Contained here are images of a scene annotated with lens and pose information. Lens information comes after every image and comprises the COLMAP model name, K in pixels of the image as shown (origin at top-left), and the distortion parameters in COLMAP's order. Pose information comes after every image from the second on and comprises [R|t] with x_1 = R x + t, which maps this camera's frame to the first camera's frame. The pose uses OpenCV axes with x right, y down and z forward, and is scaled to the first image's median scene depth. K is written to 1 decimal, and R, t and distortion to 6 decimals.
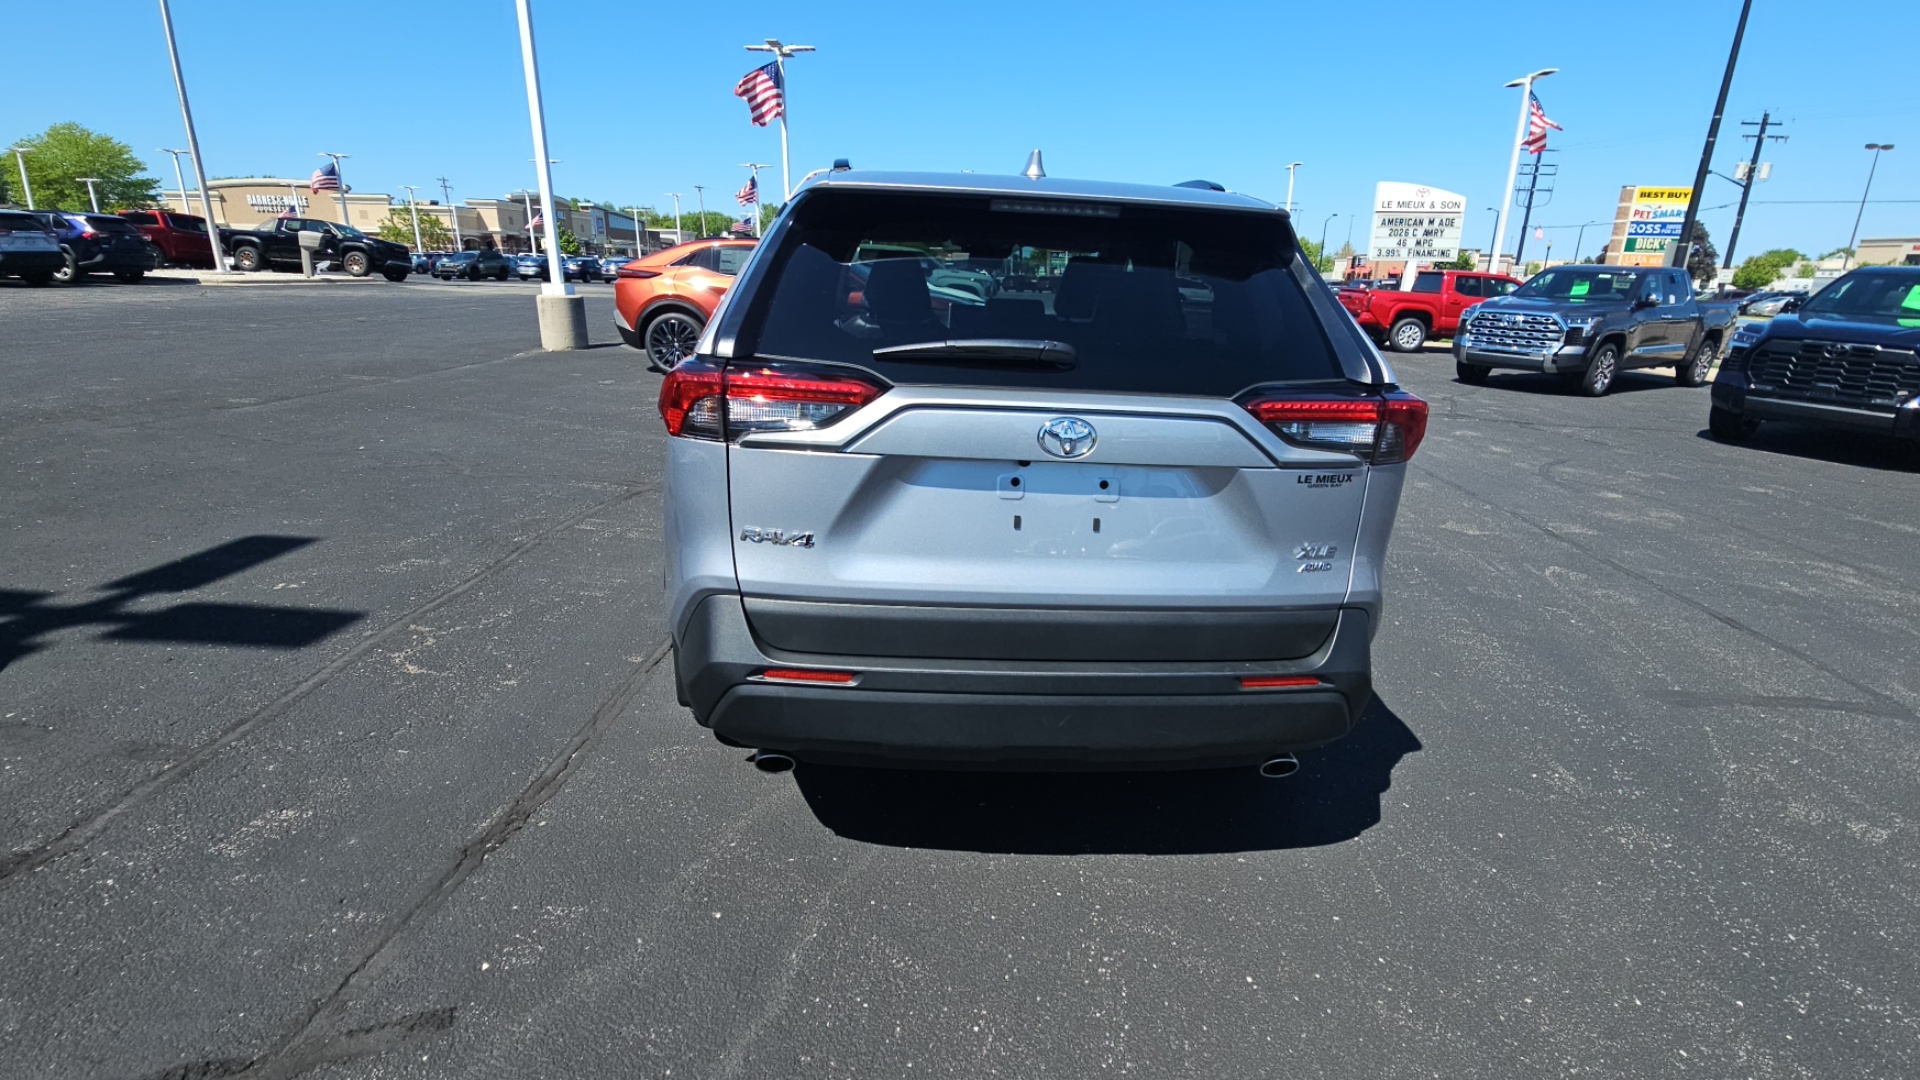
lens RADIAL K [[859.9, 0, 972.8], [0, 859.9, 539.9], [0, 0, 1]] dist [0.005398, -0.005678]
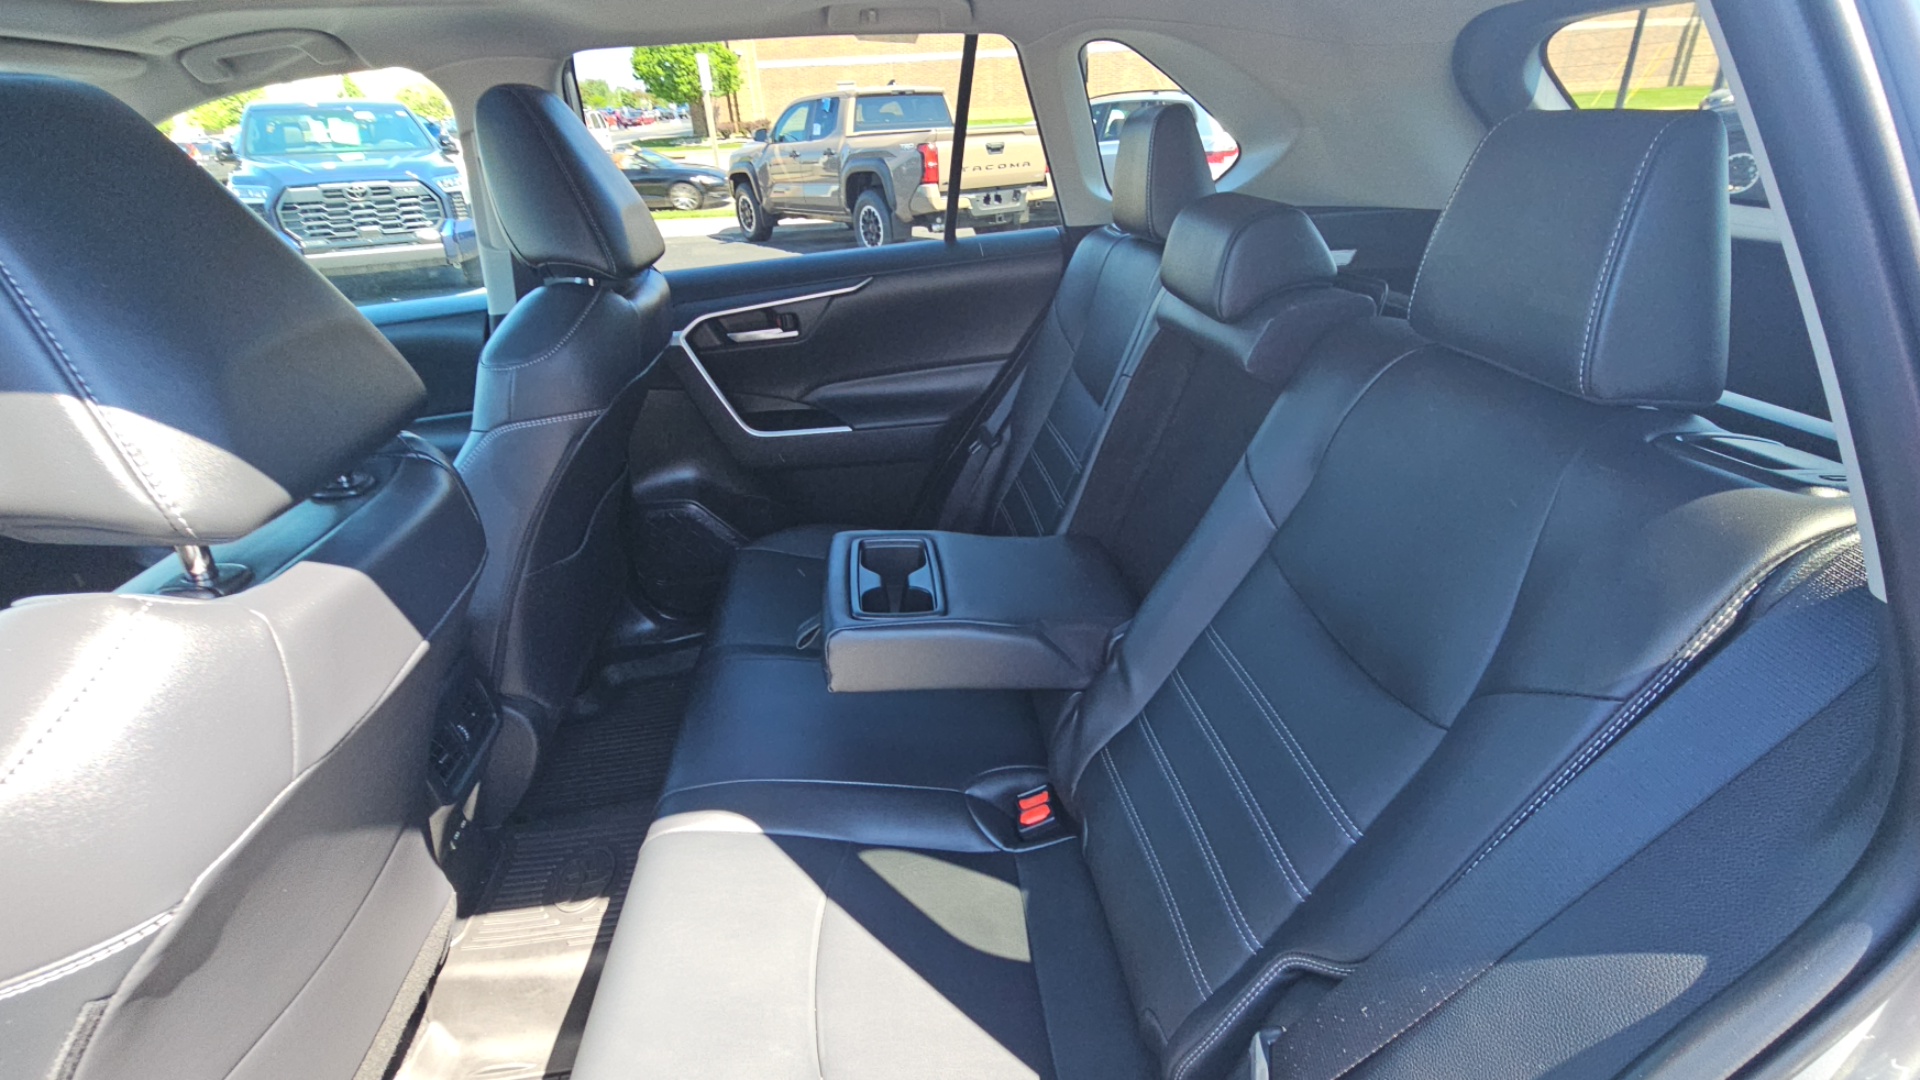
lens RADIAL K [[859.9, 0, 981.3], [0, 859.9, 545.1], [0, 0, 1]] dist [0.005398, -0.005678]
pose [[-0.070766, -0.478401, 0.875286, -0.068213], [0.334370, 0.815340, 0.472670, -0.074066], [-0.939781, 0.326118, 0.102265, 0.225324]]
